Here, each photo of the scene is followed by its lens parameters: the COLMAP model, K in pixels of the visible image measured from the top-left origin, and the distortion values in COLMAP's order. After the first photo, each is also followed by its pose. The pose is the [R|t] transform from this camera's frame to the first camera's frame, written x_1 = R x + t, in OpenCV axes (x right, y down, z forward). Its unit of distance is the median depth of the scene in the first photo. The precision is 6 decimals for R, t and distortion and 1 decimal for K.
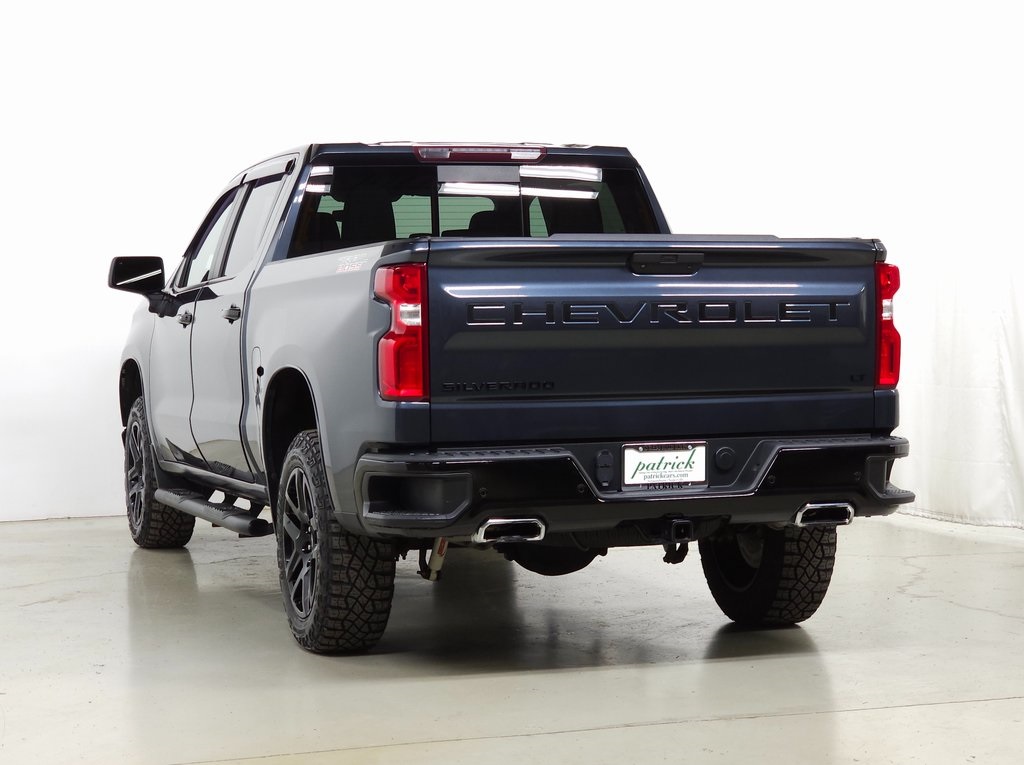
lens RADIAL K [[2199.7, 0, 512.0], [0, 2199.7, 382.5], [0, 0, 1]] dist [-0.978069, 21.409317]
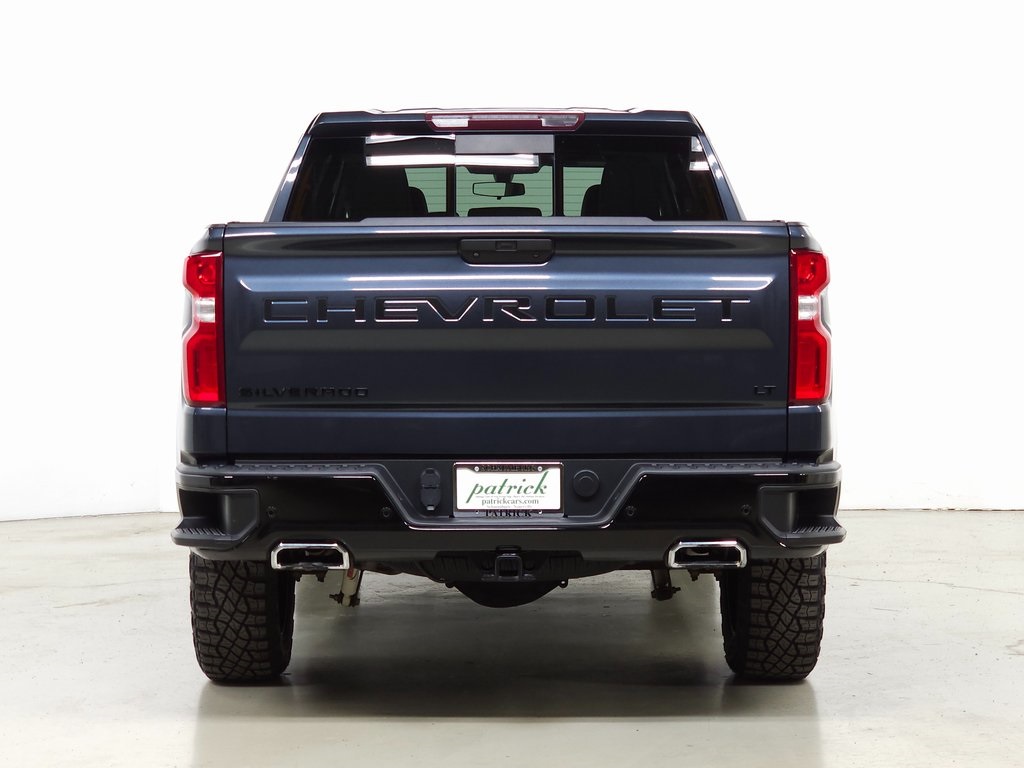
lens RADIAL K [[2405.8, 0, 512.5], [0, 2405.8, 398.0], [0, 0, 1]] dist [-1.393586, 30.399472]
pose [[0.948106, 0.023595, -0.317078, 0.361623], [-0.018183, 0.999634, 0.020019, -0.015883], [0.317434, -0.013215, 0.948188, 0.117719]]
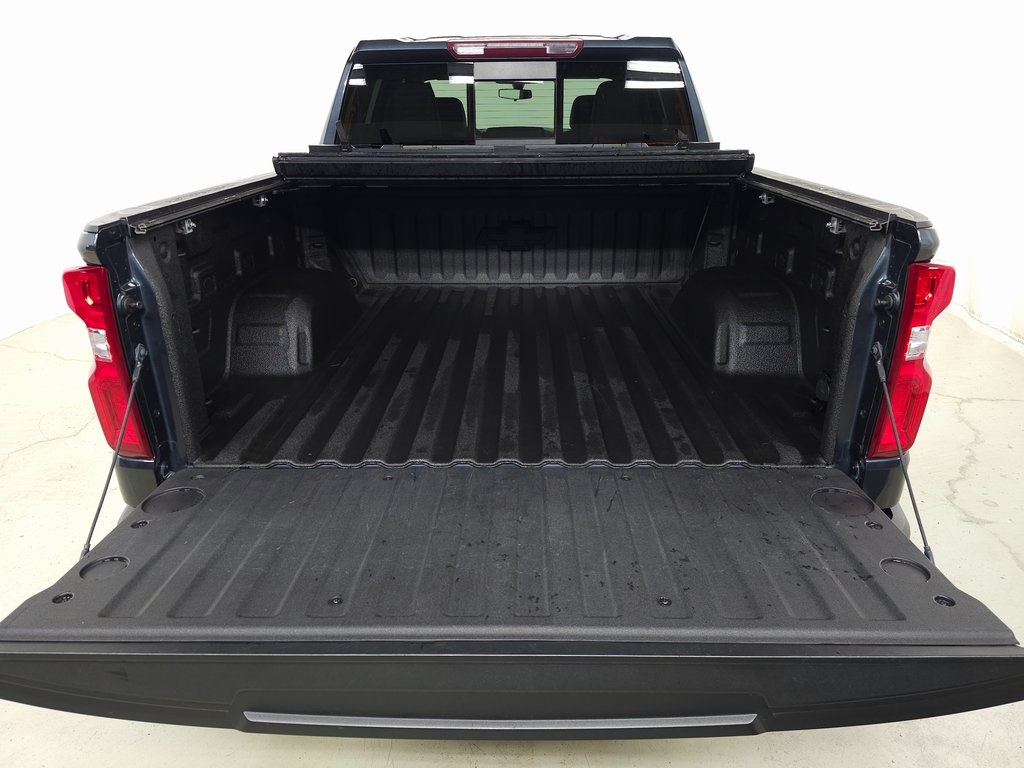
lens RADIAL K [[684.6, 0, 512.0], [0, 684.6, 384.0], [0, 0, 1]] dist [0.064980, -0.078009]
pose [[0.940863, 0.134460, -0.310963, 0.131980], [-0.014310, 0.932822, 0.360053, -0.092398], [0.338486, -0.334311, 0.879581, 0.812722]]
